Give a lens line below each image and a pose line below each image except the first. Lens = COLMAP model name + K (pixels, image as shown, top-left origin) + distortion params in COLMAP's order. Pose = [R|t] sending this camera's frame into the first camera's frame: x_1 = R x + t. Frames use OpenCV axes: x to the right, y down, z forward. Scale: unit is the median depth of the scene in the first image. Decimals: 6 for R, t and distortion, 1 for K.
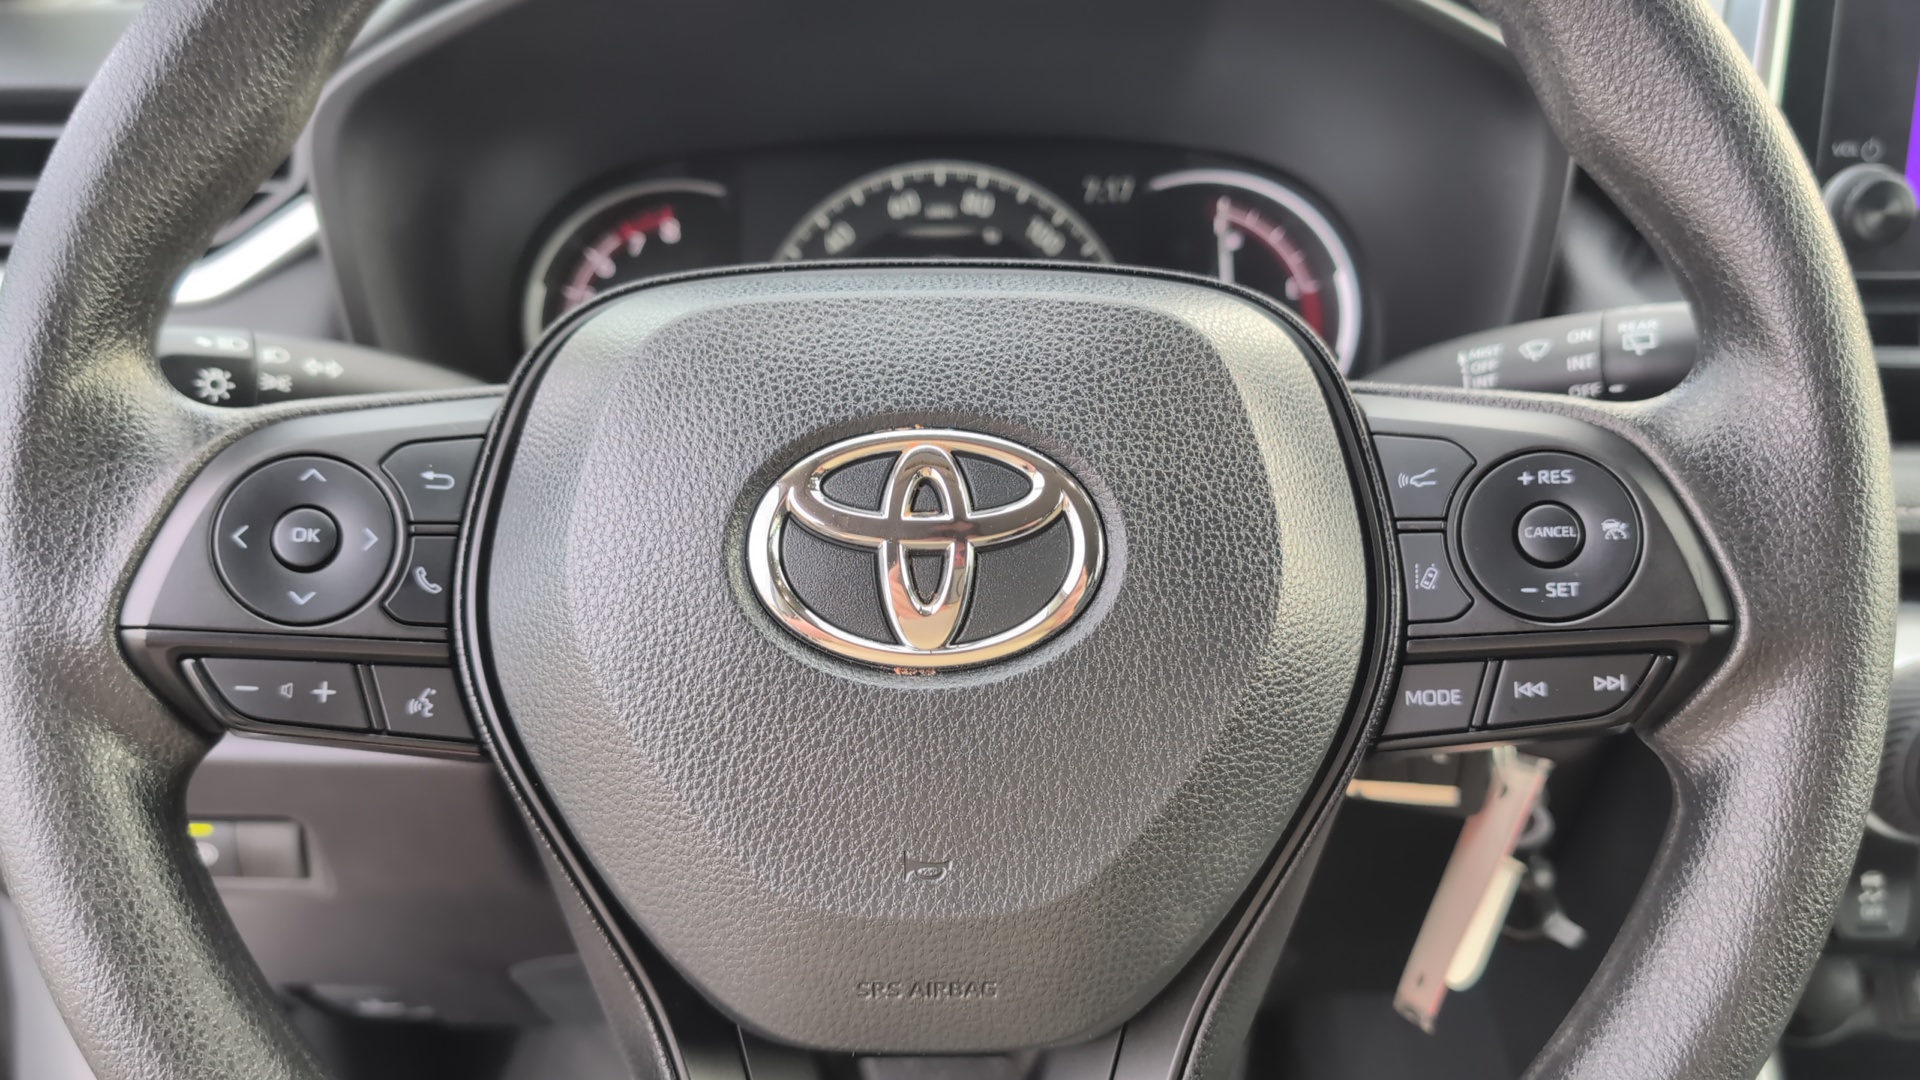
lens RADIAL K [[1623.0, 0, 966.7], [0, 1623.0, 513.6], [0, 0, 1]] dist [0.070405, -0.087572]
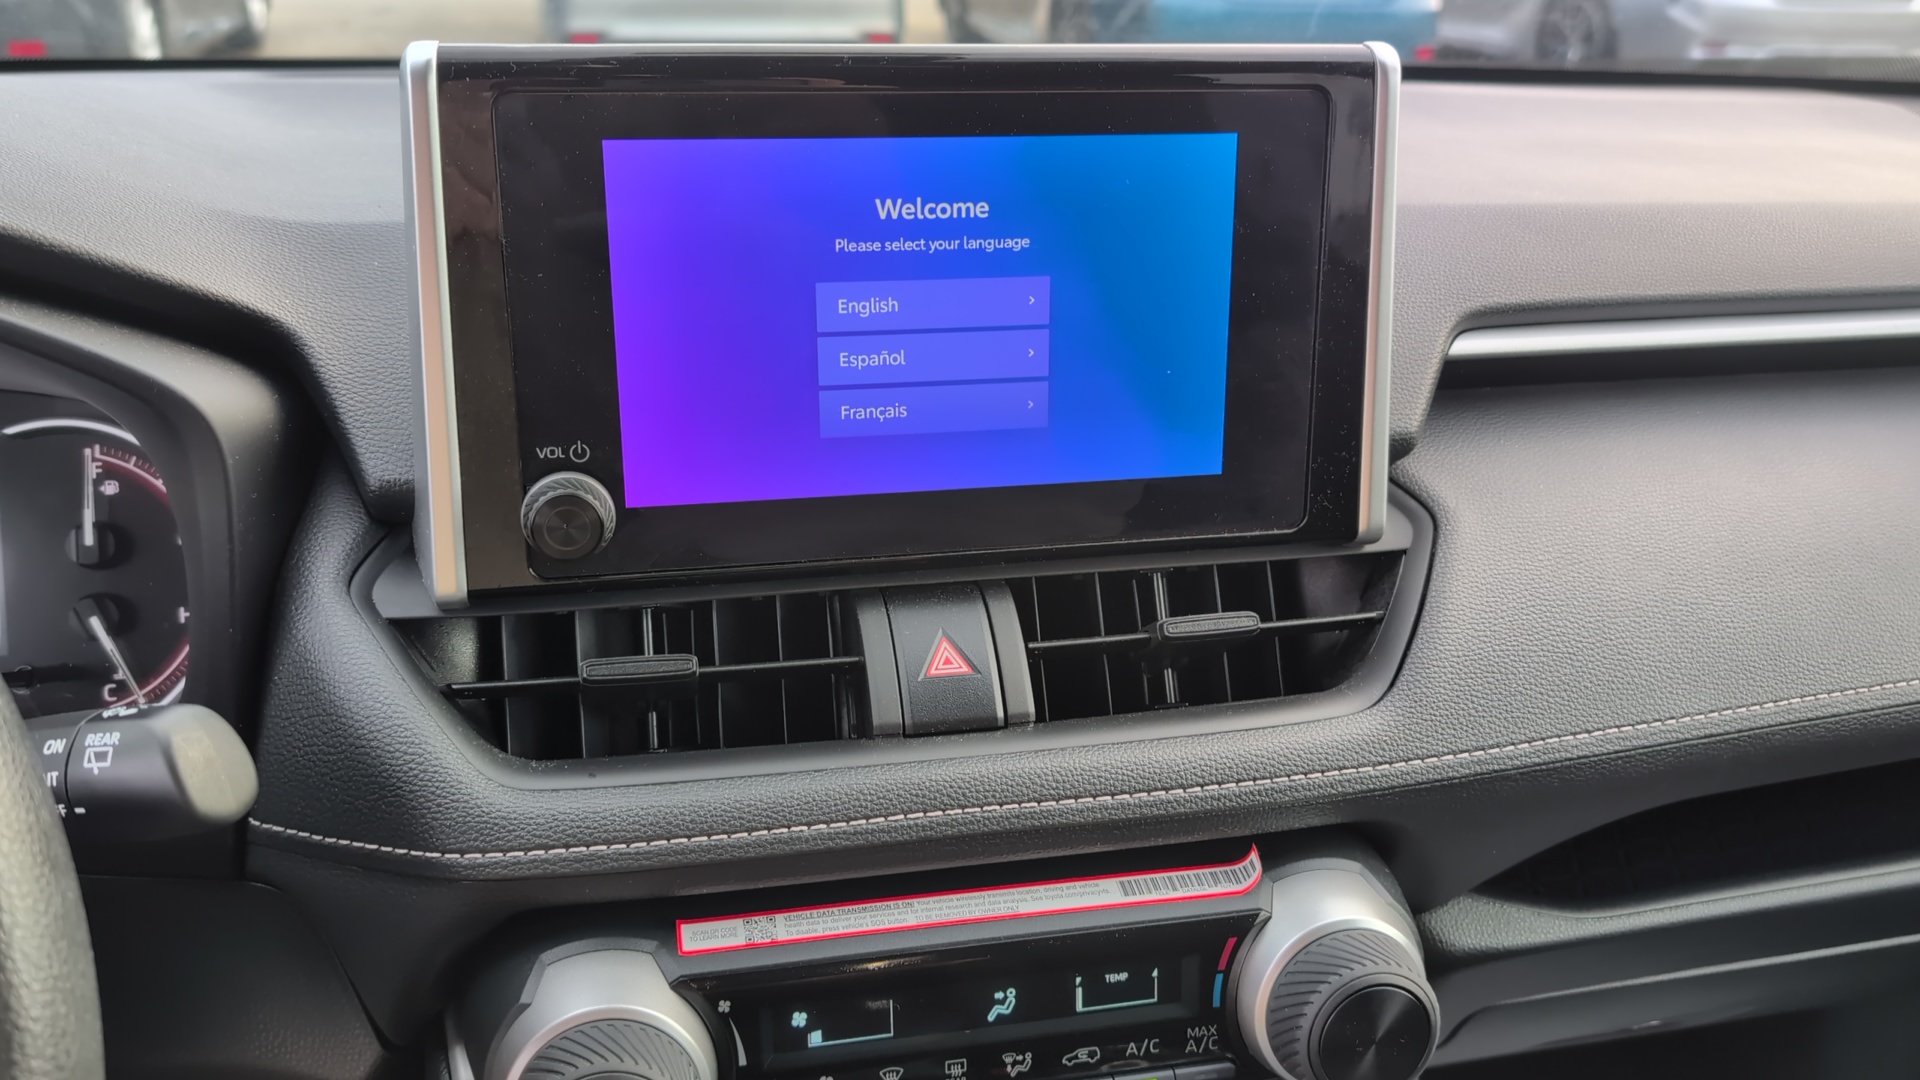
lens RADIAL K [[1623.0, 0, 966.7], [0, 1623.0, 513.6], [0, 0, 1]] dist [0.070405, -0.087572]
pose [[0.980297, -0.044430, 0.192466, 0.622077], [0.041906, 0.998974, 0.017167, -0.205373], [-0.193032, -0.008764, 0.981153, 0.026852]]
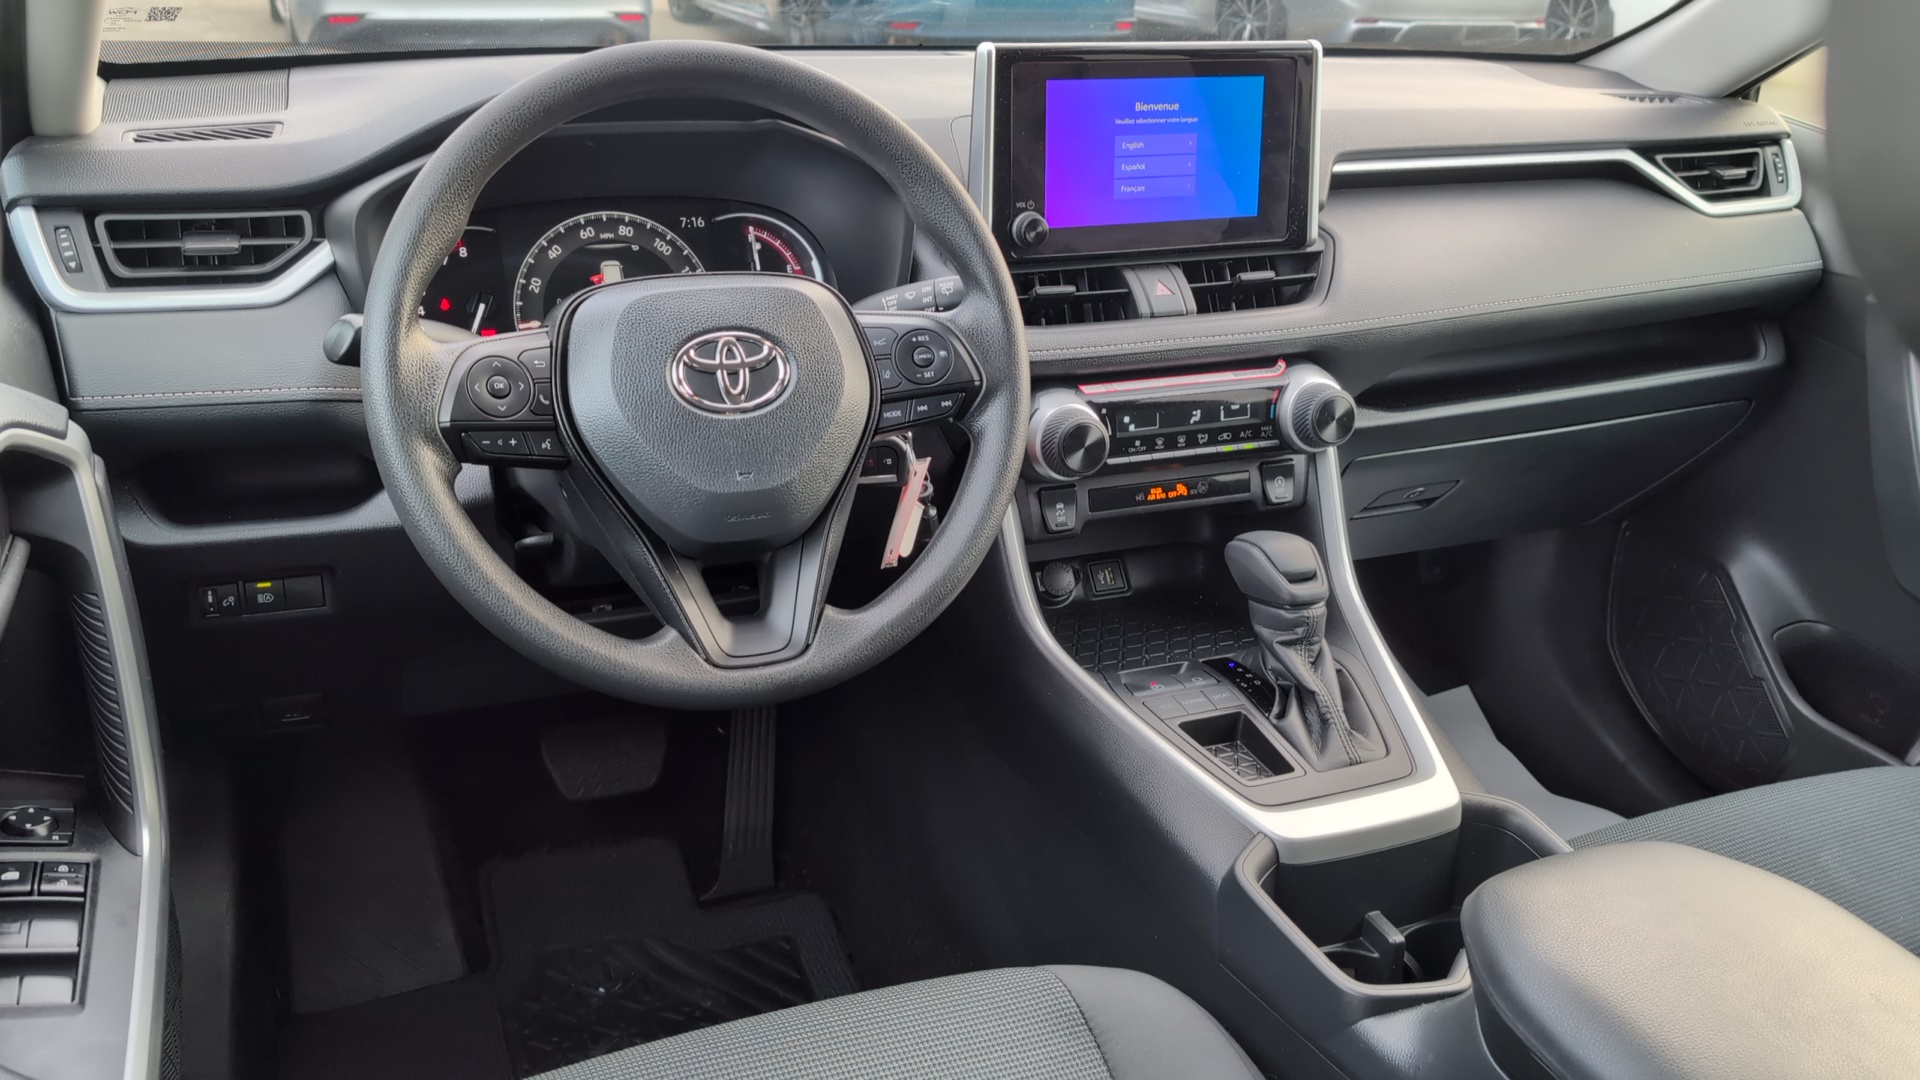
lens RADIAL K [[1623.0, 0, 966.7], [0, 1623.0, 513.6], [0, 0, 1]] dist [0.070405, -0.087572]
pose [[0.925011, -0.100453, 0.366420, -0.493445], [0.089252, 0.994879, 0.047431, 0.116905], [-0.369308, -0.011171, 0.929240, -1.285513]]
